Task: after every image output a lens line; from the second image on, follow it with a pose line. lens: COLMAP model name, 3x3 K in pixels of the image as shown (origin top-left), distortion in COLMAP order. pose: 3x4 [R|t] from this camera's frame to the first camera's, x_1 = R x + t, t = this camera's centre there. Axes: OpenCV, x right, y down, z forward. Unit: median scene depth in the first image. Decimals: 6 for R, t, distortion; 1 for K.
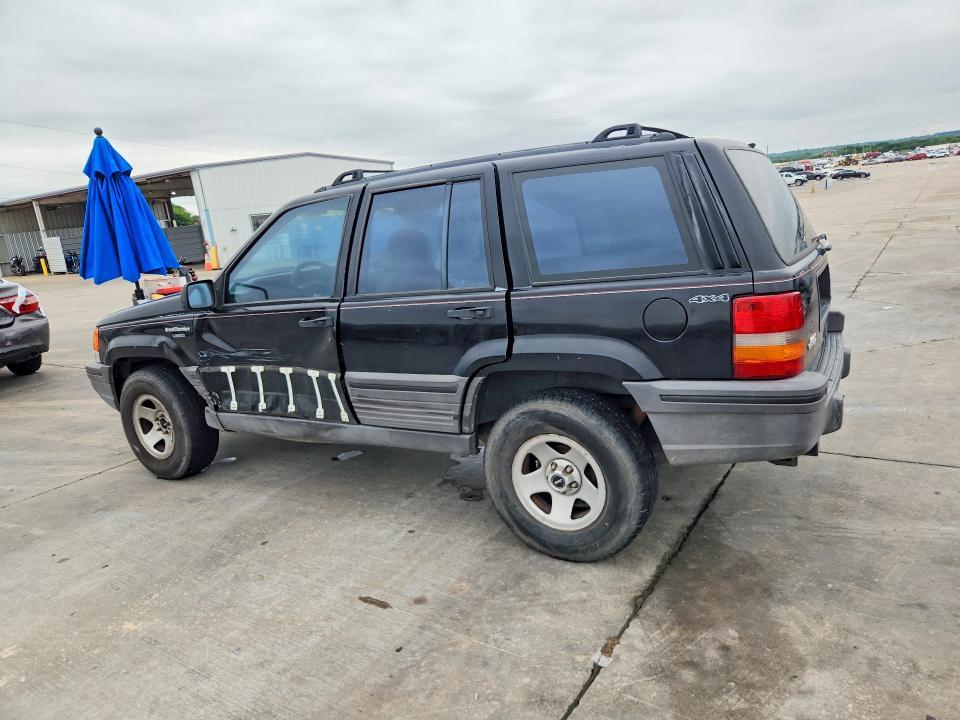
lens RADIAL K [[669.9, 0, 480.0], [0, 669.9, 360.0], [0, 0, 1]] dist [0.055893, -0.059438]
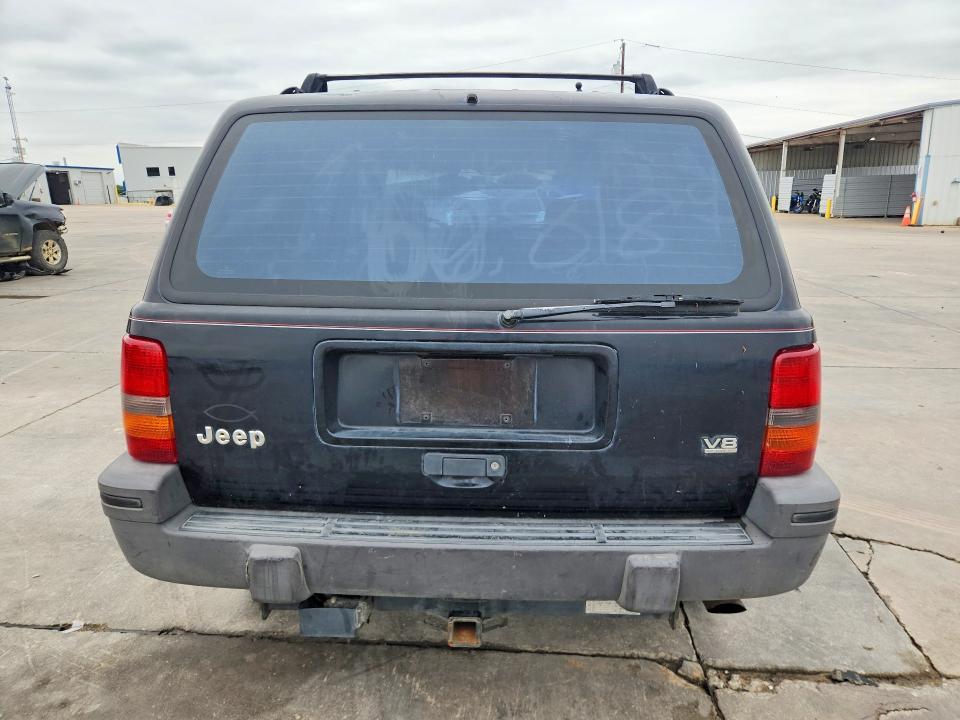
lens RADIAL K [[676.1, 0, 516.9], [0, 676.1, 361.3], [0, 0, 1]] dist [0.047648, -0.062352]
pose [[0.455966, 0.292764, -0.840467, 0.155476], [-0.221386, 0.951975, 0.211501, -0.038391], [0.862023, 0.089630, 0.498882, 0.130542]]
